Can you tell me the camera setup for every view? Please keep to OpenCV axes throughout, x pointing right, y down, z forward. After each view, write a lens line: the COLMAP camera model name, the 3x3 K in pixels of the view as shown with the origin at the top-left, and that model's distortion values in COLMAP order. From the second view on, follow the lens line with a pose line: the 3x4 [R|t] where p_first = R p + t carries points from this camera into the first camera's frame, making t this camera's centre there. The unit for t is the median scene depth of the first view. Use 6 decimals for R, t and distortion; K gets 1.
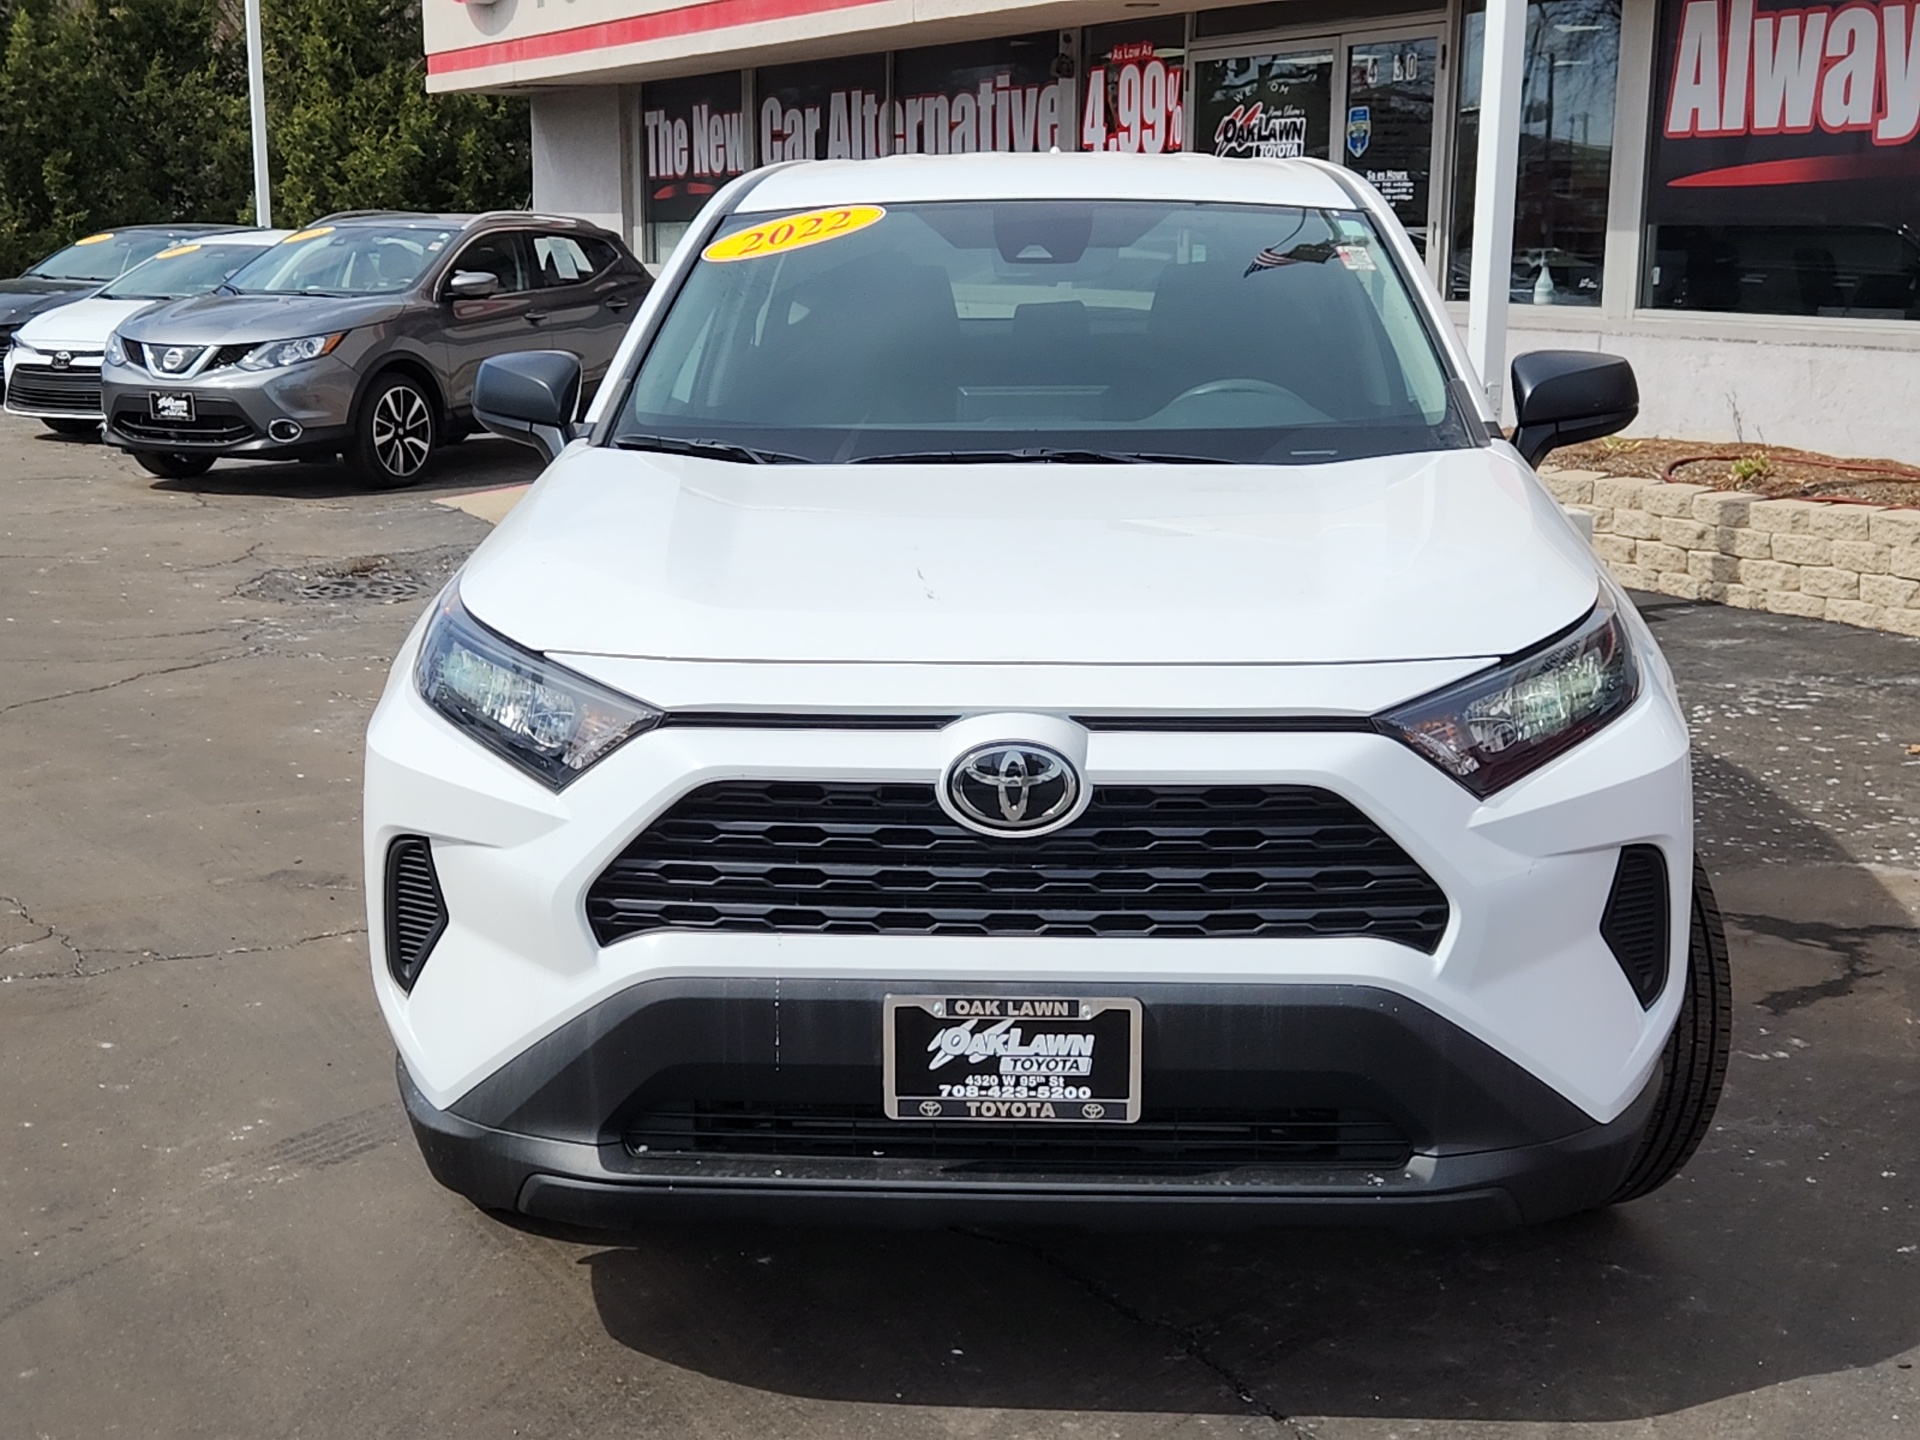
lens RADIAL K [[2534.8, 0, 994.8], [0, 2534.8, 719.4], [0, 0, 1]] dist [0.108961, -0.172986]
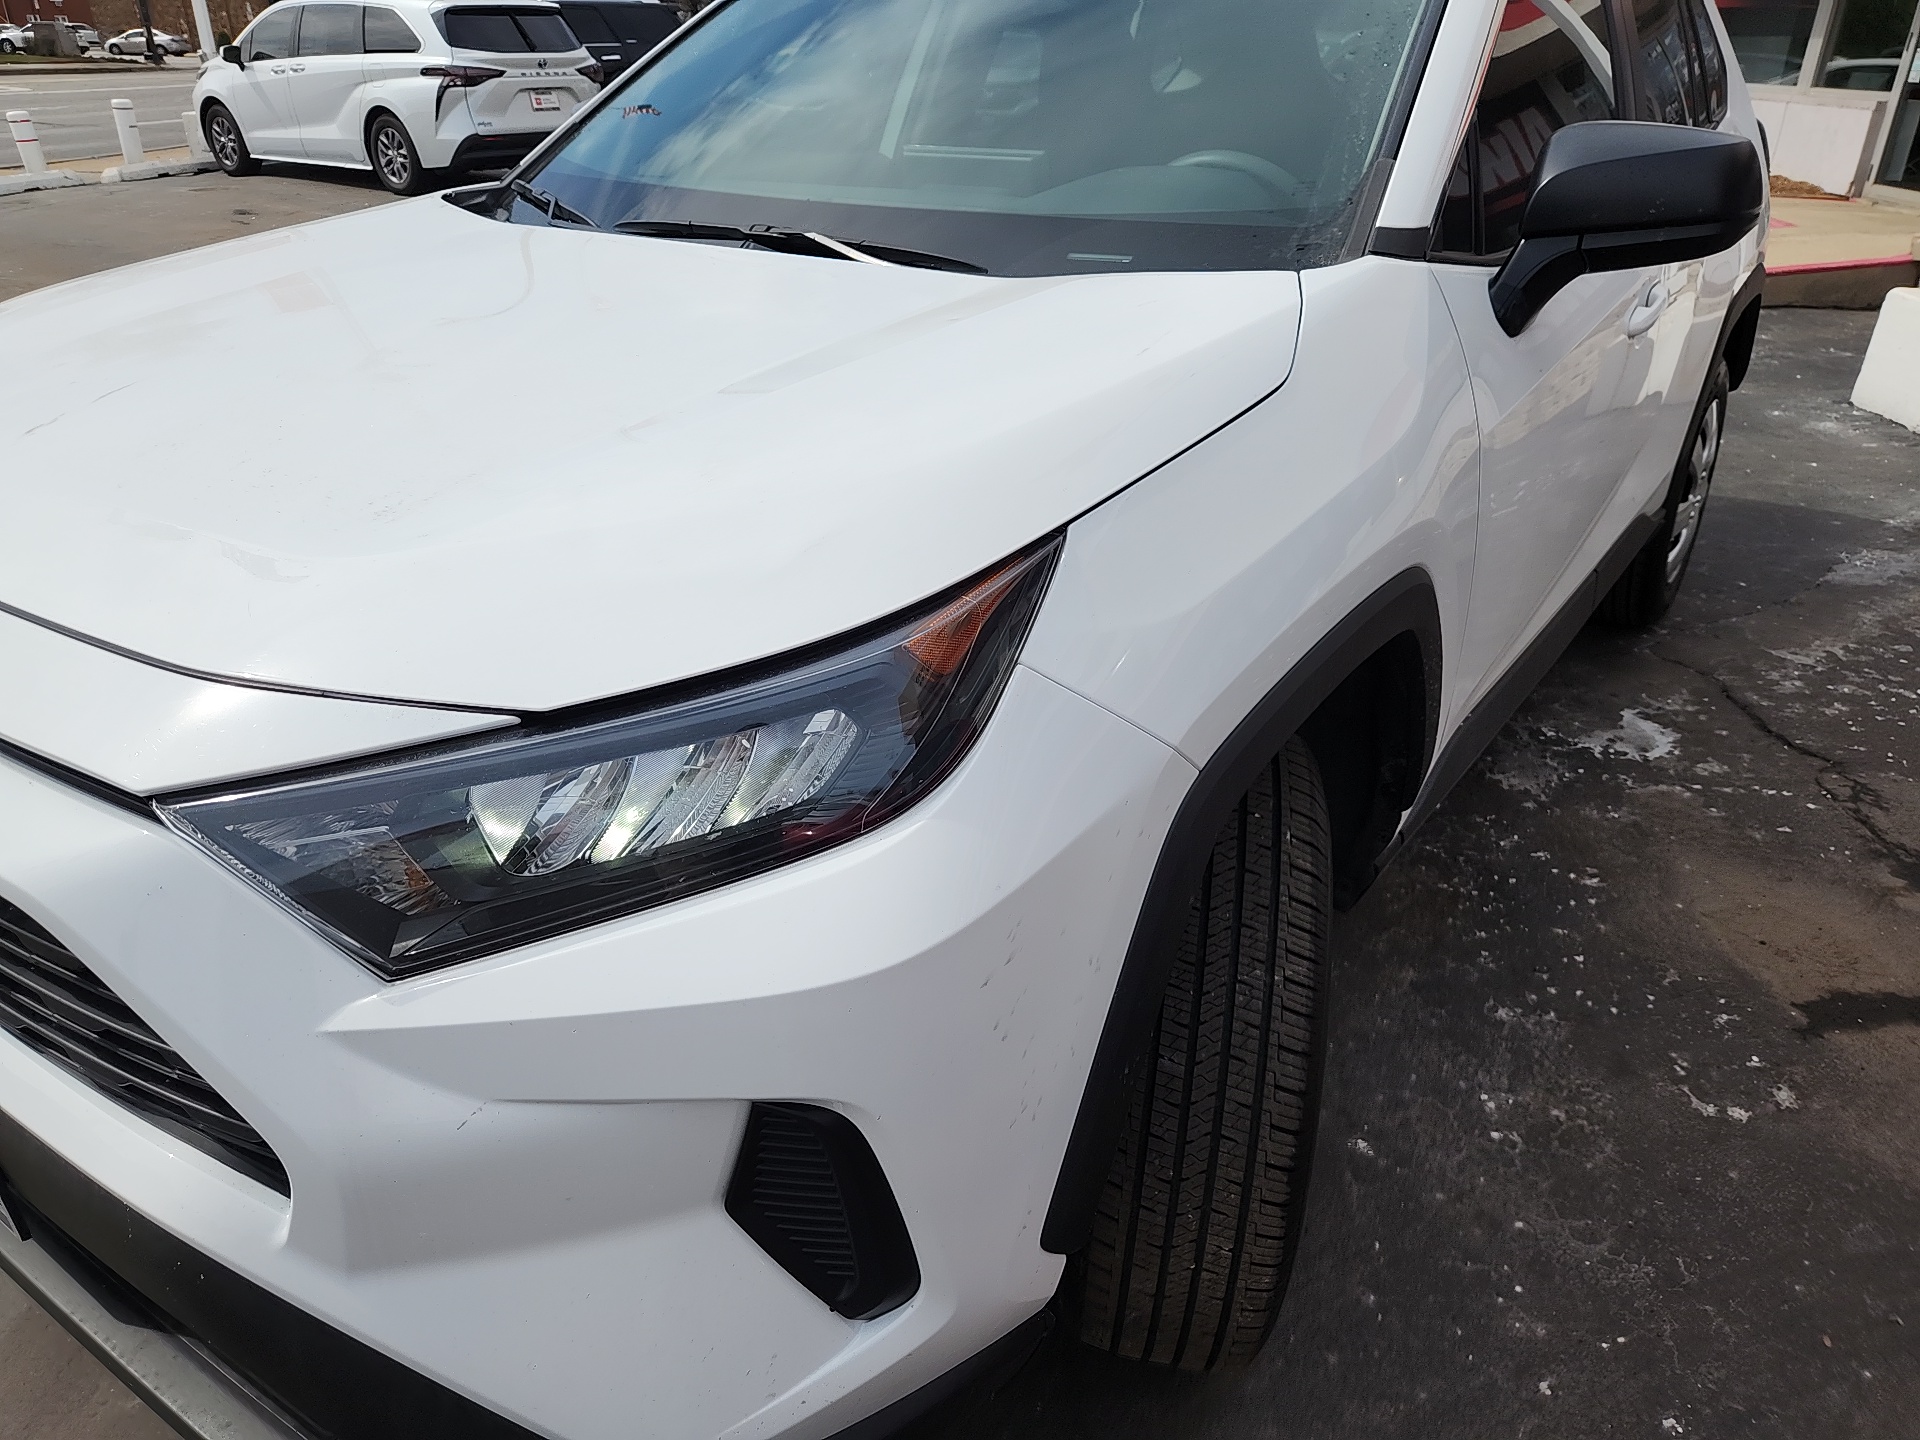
lens RADIAL K [[1333.6, 0, 967.6], [0, 1333.6, 733.0], [0, 0, 1]] dist [0.053535, -0.050891]
pose [[0.844161, 0.248684, -0.474920, 0.419637], [-0.110489, 0.947584, 0.299794, -0.116386], [0.524581, -0.200601, 0.827390, 0.851082]]
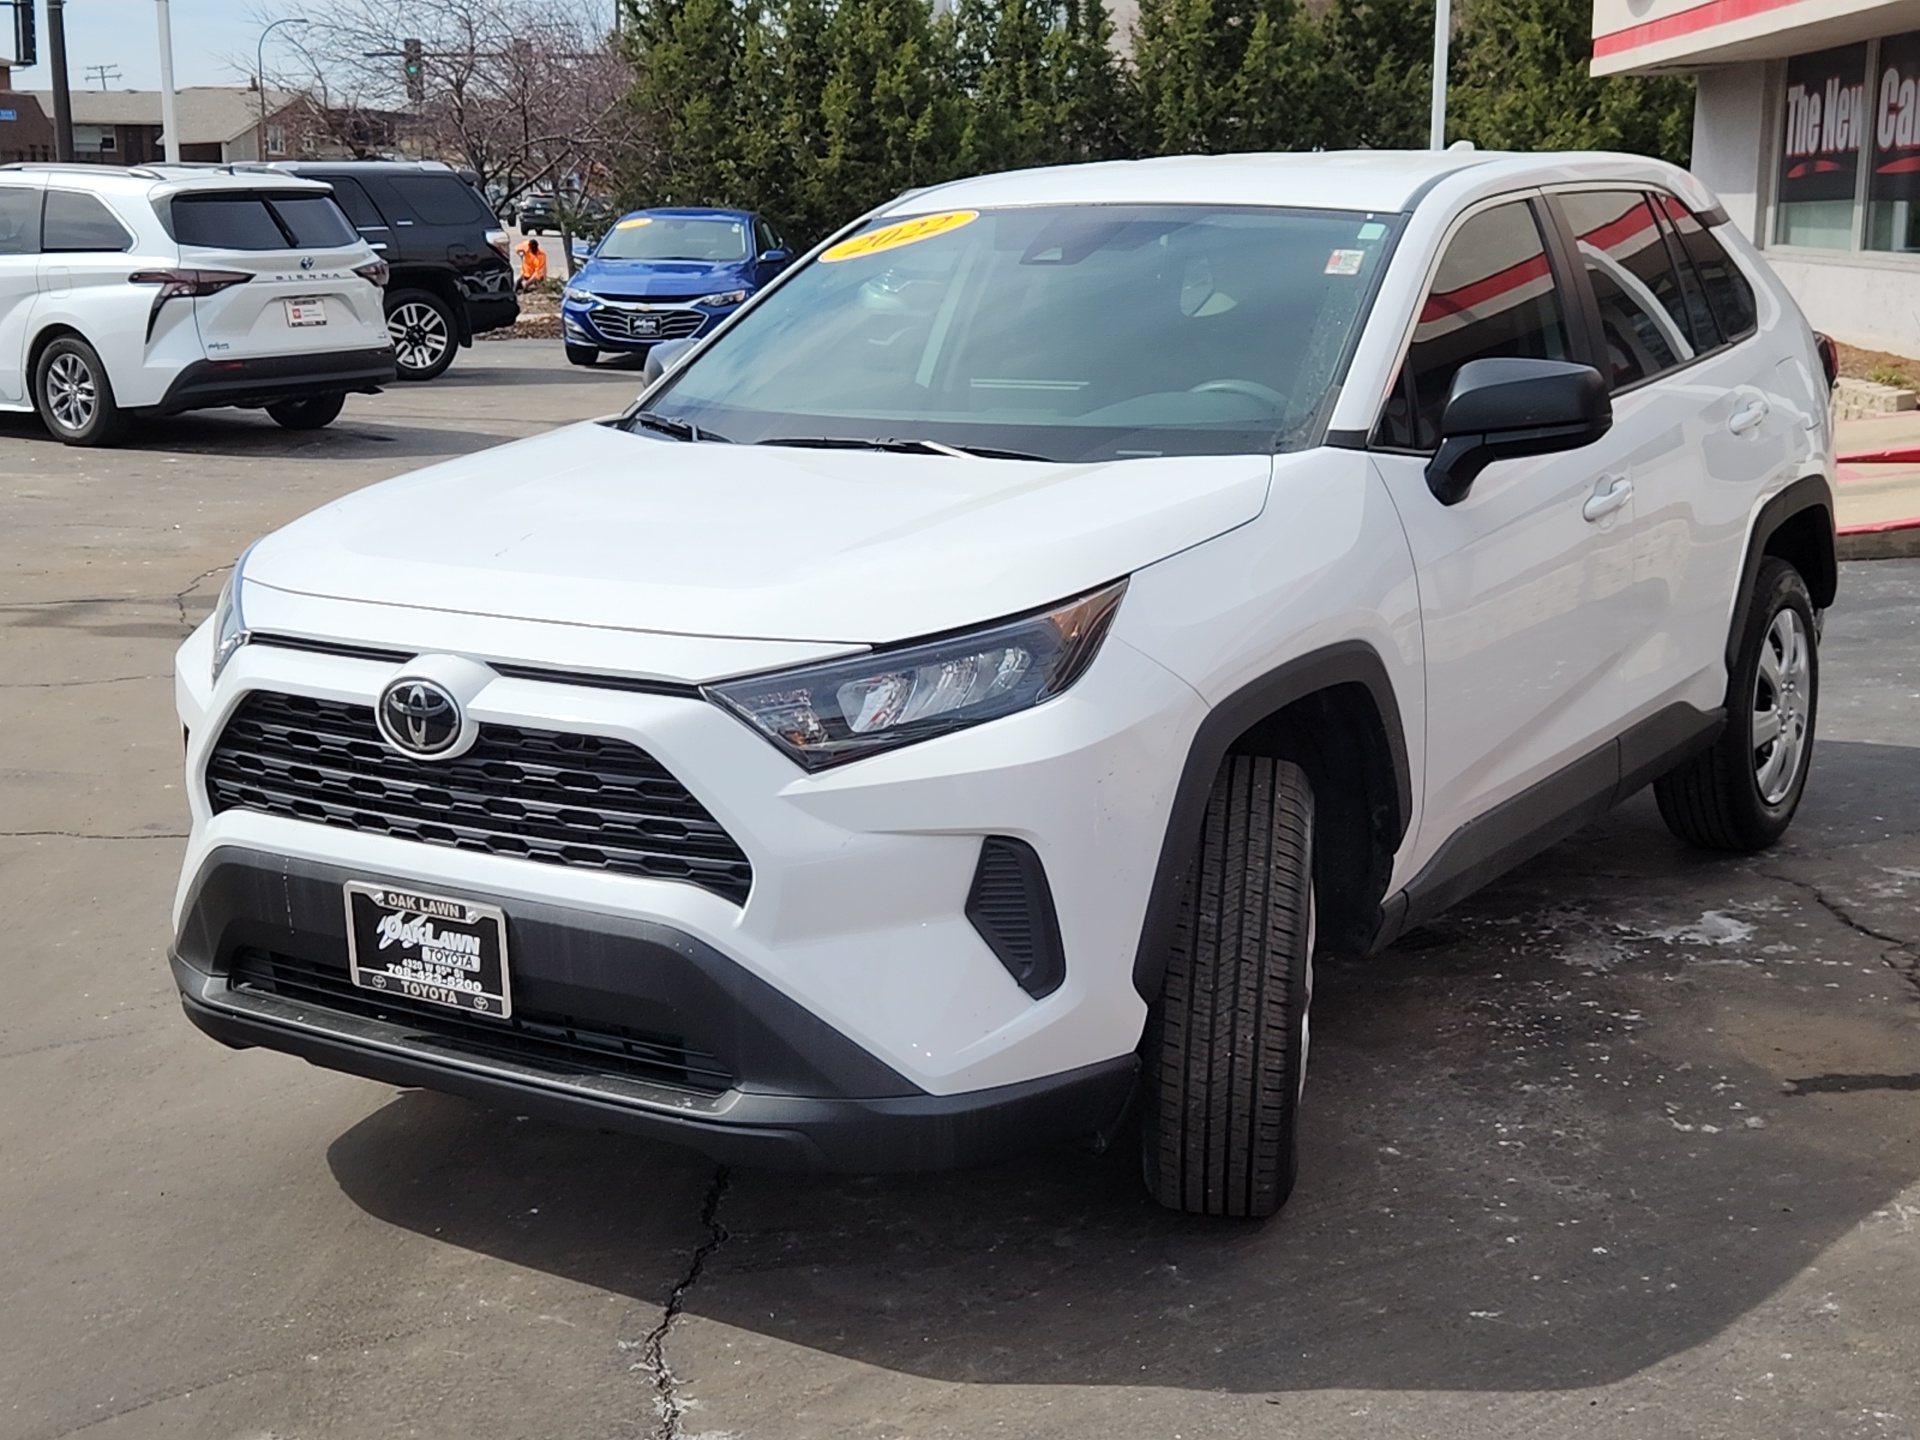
lens RADIAL K [[2534.8, 0, 994.8], [0, 2534.8, 719.4], [0, 0, 1]] dist [0.108961, -0.172986]
pose [[0.865105, 0.095388, -0.492437, 0.797876], [-0.091539, 0.995288, 0.031979, -0.033047], [0.493167, 0.017412, 0.869760, 0.103844]]
